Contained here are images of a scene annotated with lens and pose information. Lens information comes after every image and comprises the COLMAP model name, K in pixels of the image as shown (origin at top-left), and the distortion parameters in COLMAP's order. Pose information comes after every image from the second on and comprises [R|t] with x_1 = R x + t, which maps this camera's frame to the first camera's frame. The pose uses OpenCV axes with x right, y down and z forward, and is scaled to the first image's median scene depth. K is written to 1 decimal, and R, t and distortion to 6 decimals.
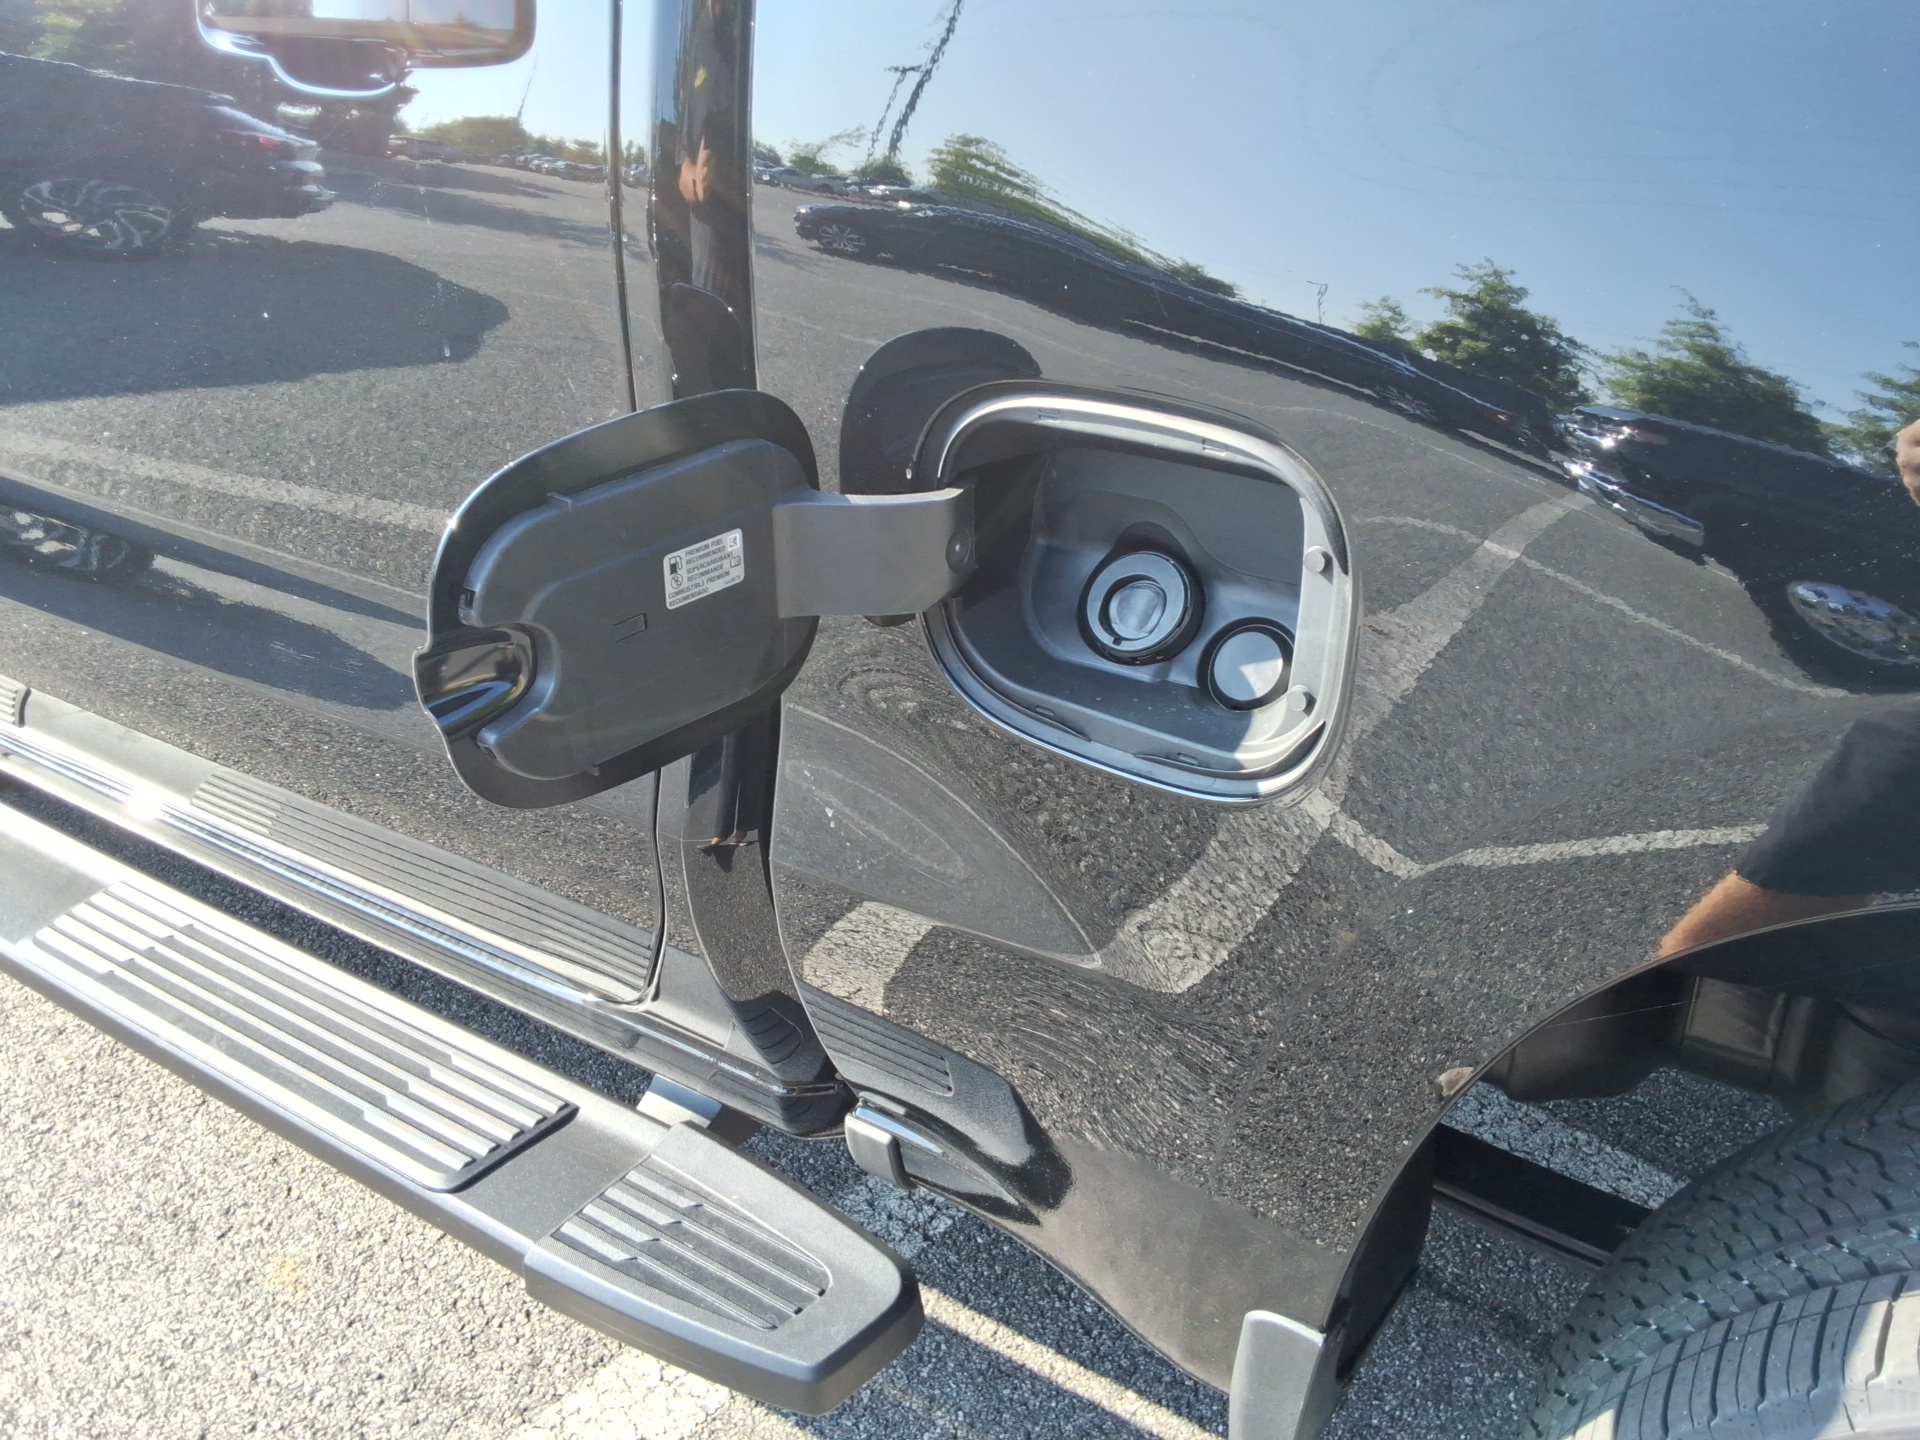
lens RADIAL K [[1632.0, 0, 962.0], [0, 1632.0, 731.3], [0, 0, 1]] dist [0.129913, -0.203148]
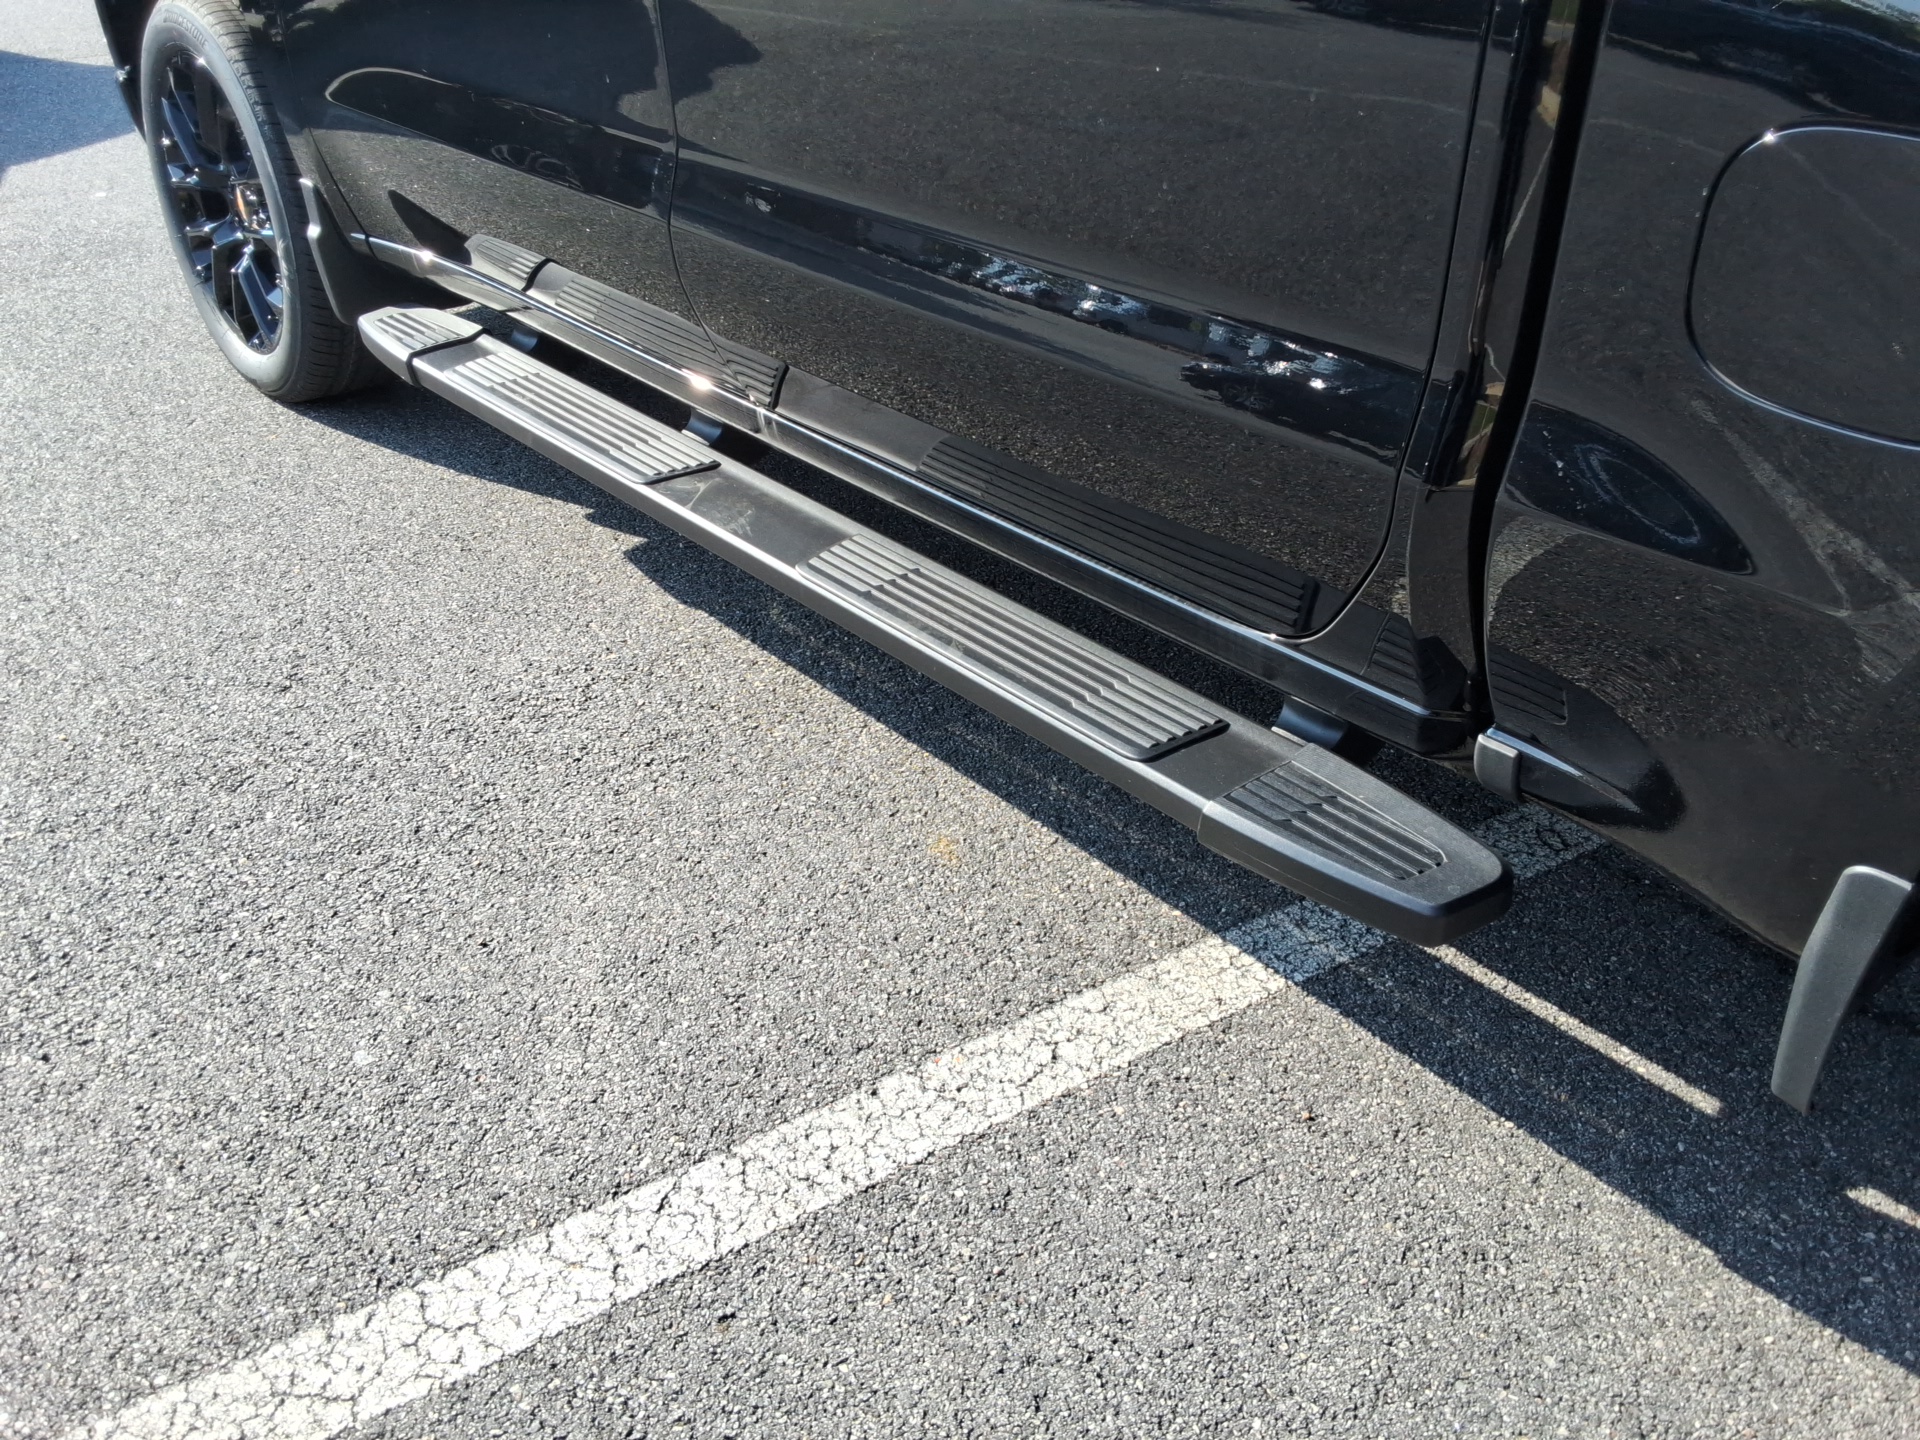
lens RADIAL K [[1579.3, 0, 978.0], [0, 1579.3, 712.9], [0, 0, 1]] dist [0.130408, -0.205783]
pose [[0.964206, 0.140756, -0.224708, -0.120826], [-0.120518, 0.987515, 0.101441, 0.097815], [0.236181, -0.070729, 0.969131, -0.215985]]
